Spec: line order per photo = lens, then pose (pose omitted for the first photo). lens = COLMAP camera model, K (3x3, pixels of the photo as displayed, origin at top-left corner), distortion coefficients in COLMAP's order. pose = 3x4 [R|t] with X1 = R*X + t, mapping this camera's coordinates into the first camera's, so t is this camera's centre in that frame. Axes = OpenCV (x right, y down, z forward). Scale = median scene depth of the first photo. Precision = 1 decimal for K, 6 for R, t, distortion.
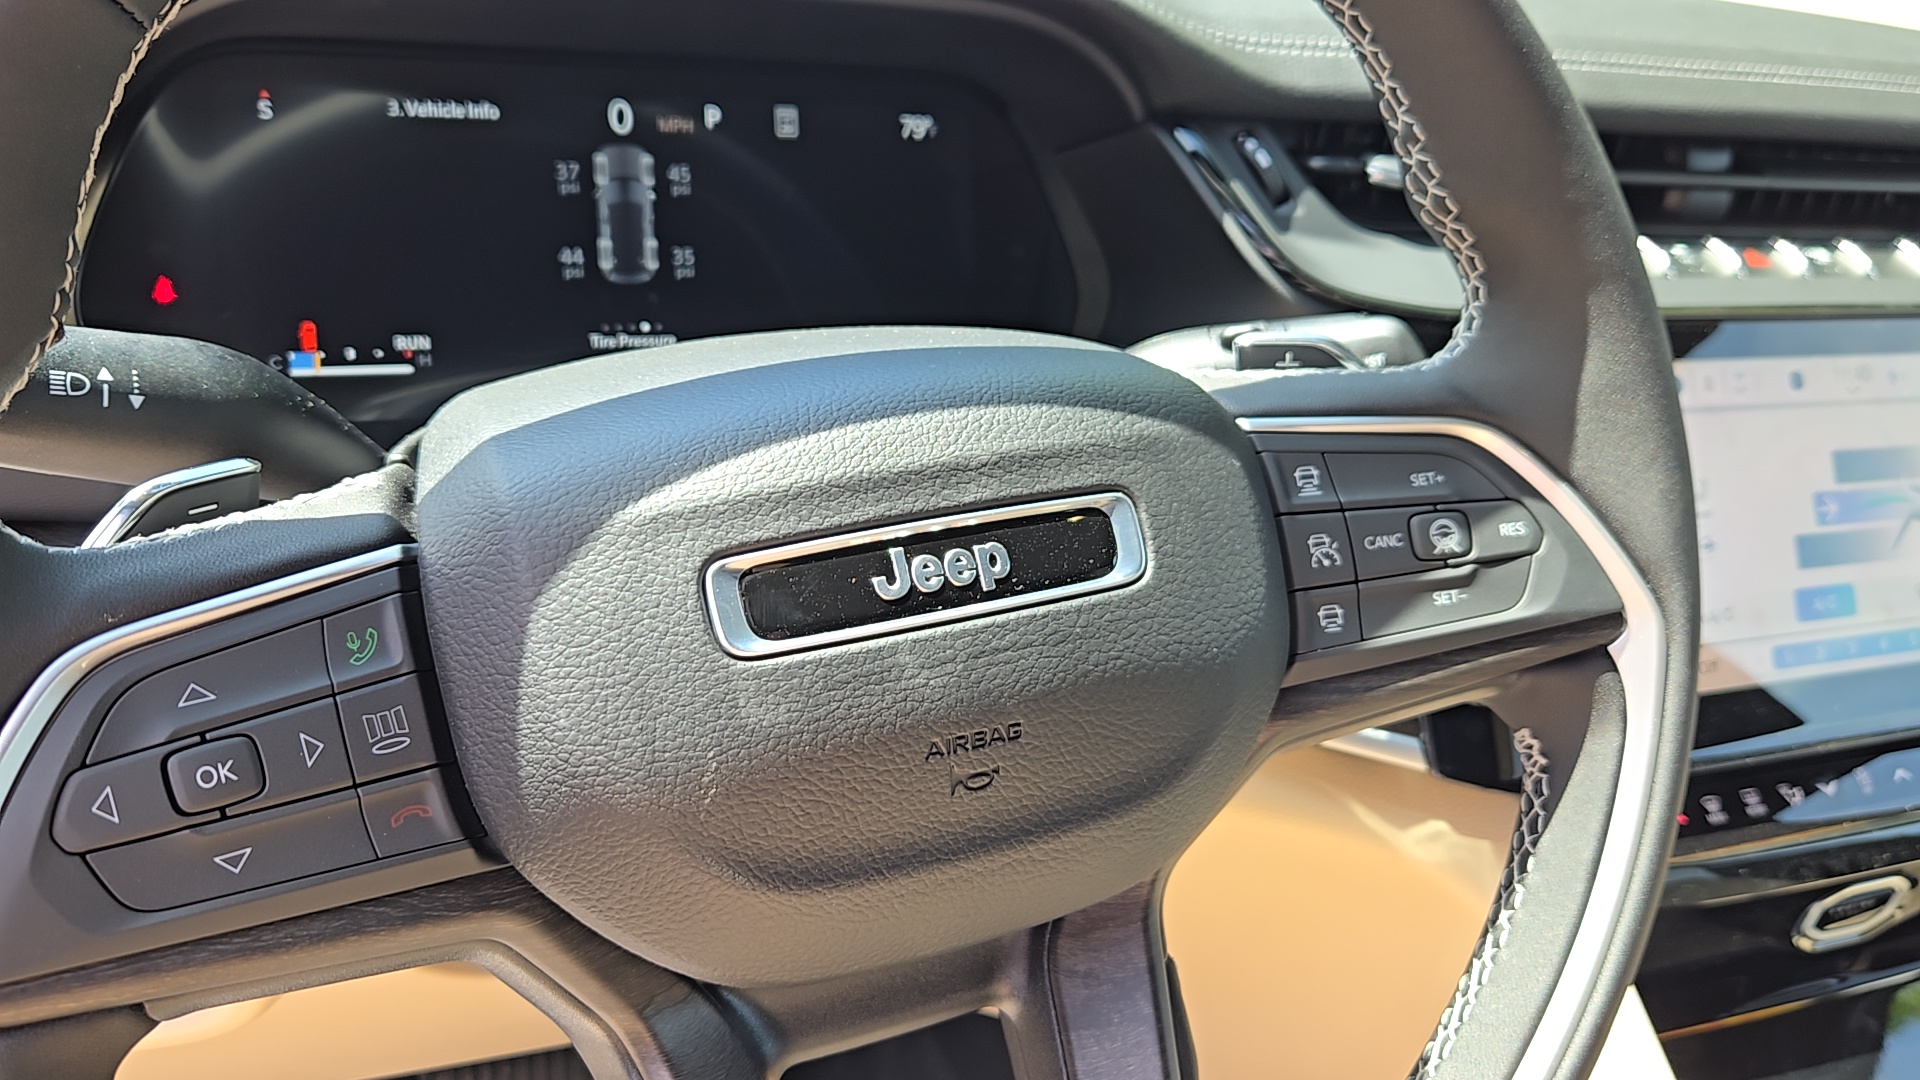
lens RADIAL K [[1658.3, 0, 964.9], [0, 1658.3, 534.4], [0, 0, 1]] dist [-0.008432, -0.004427]
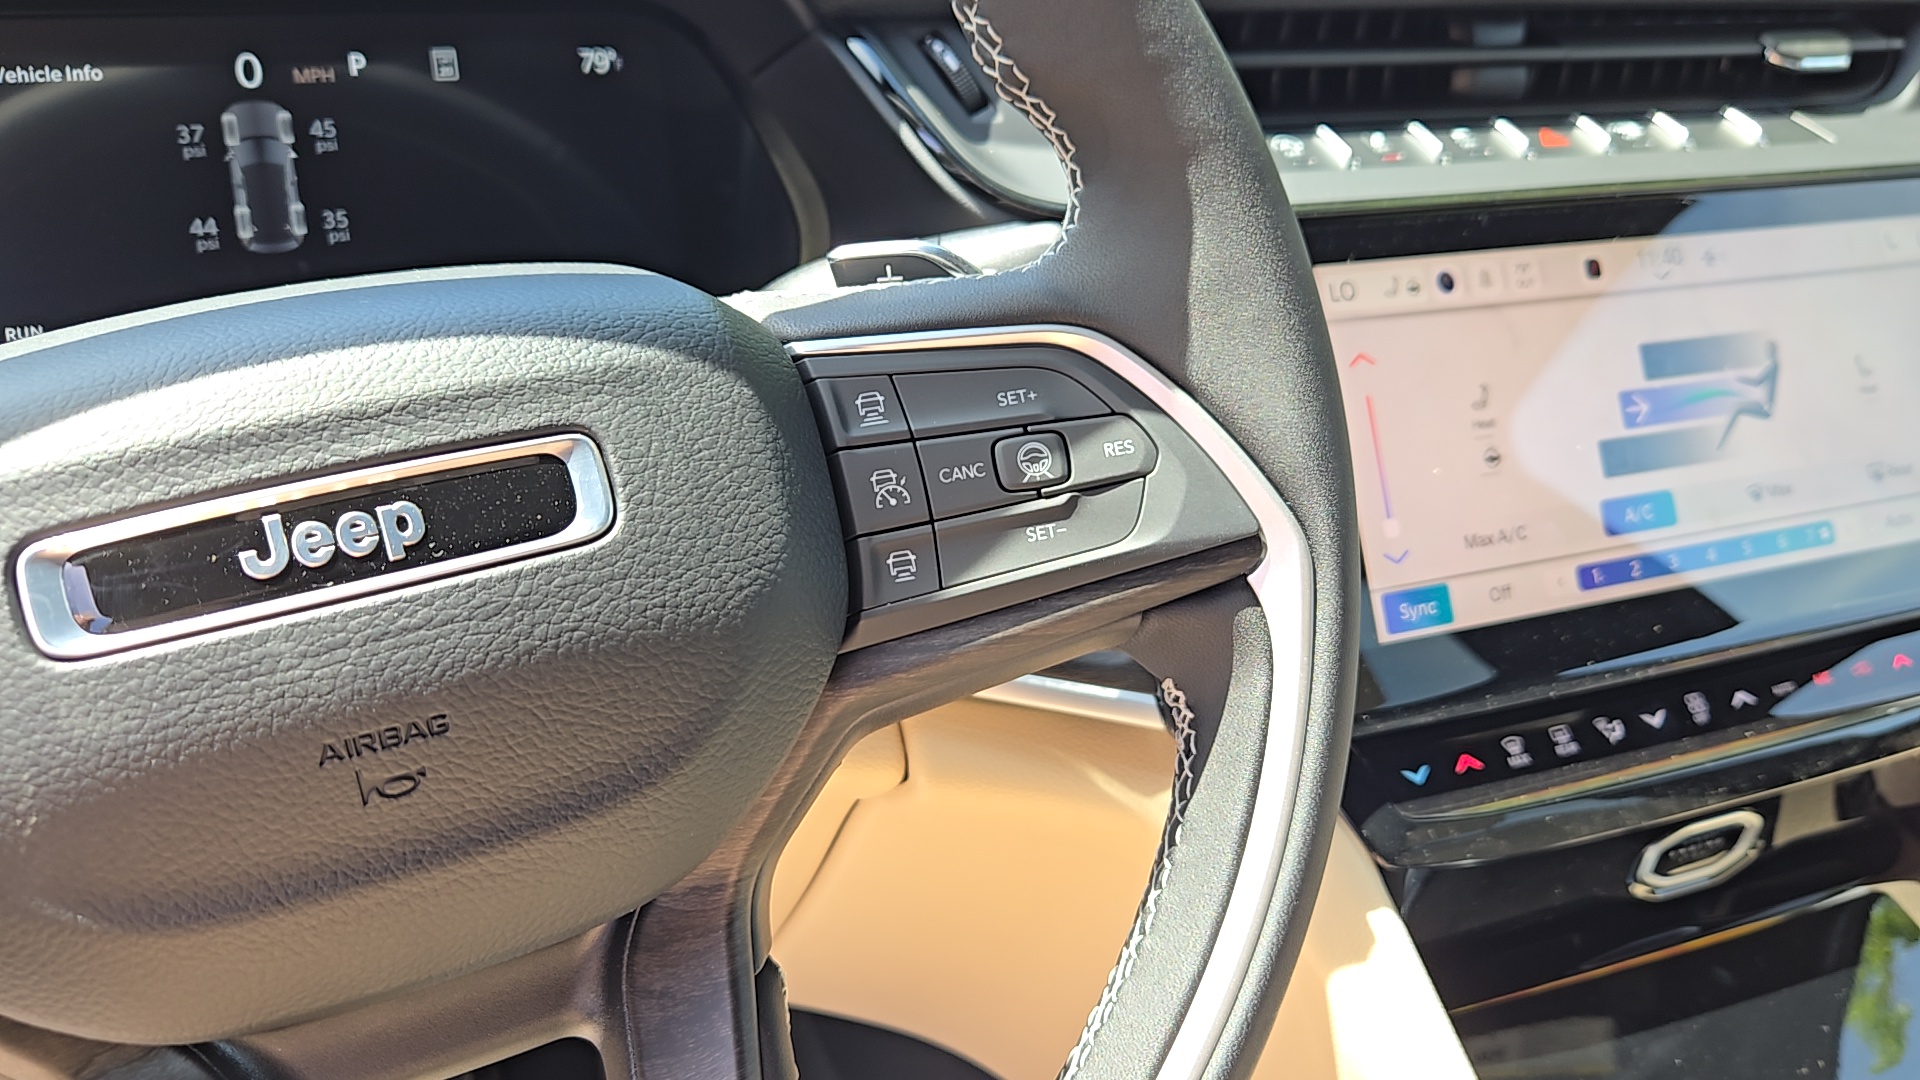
lens RADIAL K [[1658.3, 0, 964.9], [0, 1658.3, 534.4], [0, 0, 1]] dist [-0.008432, -0.004427]
pose [[0.997339, -0.067656, -0.027163, 0.306778], [0.068005, 0.997612, 0.012108, 0.028833], [0.026279, -0.013923, 0.999558, 0.158319]]
